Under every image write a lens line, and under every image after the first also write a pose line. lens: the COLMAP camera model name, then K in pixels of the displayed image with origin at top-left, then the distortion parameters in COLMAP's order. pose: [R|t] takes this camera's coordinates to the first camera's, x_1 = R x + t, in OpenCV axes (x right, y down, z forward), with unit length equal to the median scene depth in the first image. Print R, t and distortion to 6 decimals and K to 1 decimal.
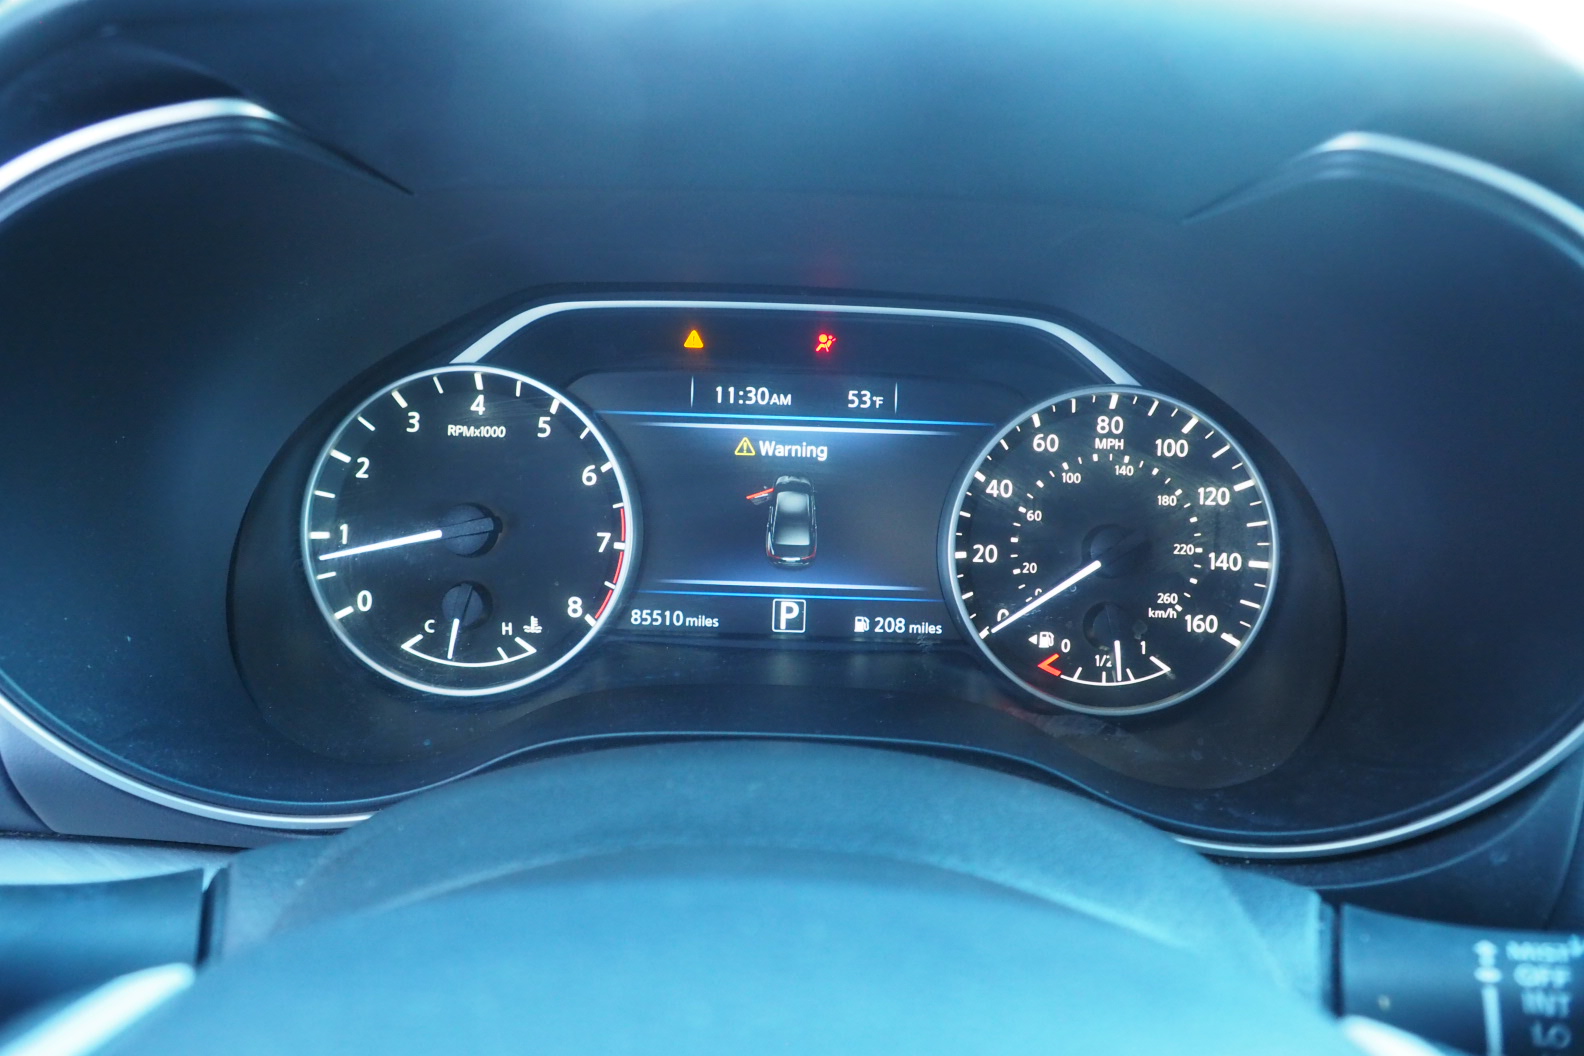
lens RADIAL K [[1111.9, 0, 792.0], [0, 1111.9, 528.0], [0, 0, 1]] dist [-0.043895, 0.001456]
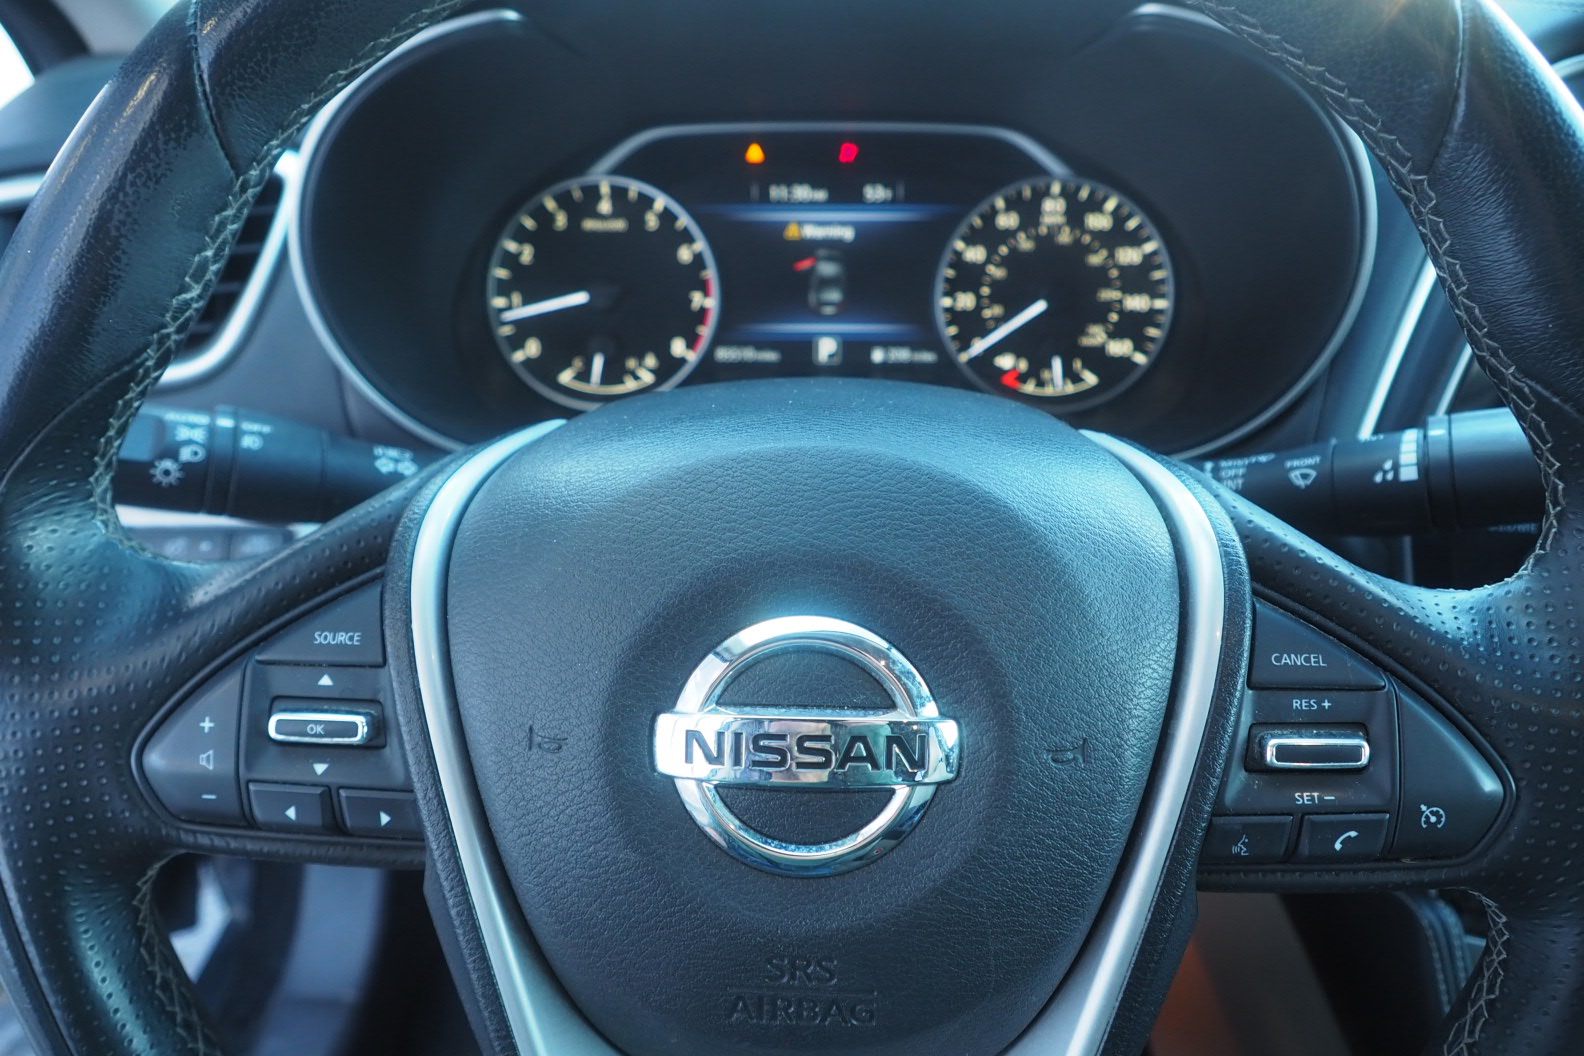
lens RADIAL K [[1111.9, 0, 792.0], [0, 1111.9, 528.0], [0, 0, 1]] dist [-0.043895, 0.001456]
pose [[0.998742, -0.021172, -0.045456, 0.012049], [0.026998, 0.990930, 0.131639, 0.117825], [0.042257, -0.132700, 0.990255, -0.450395]]
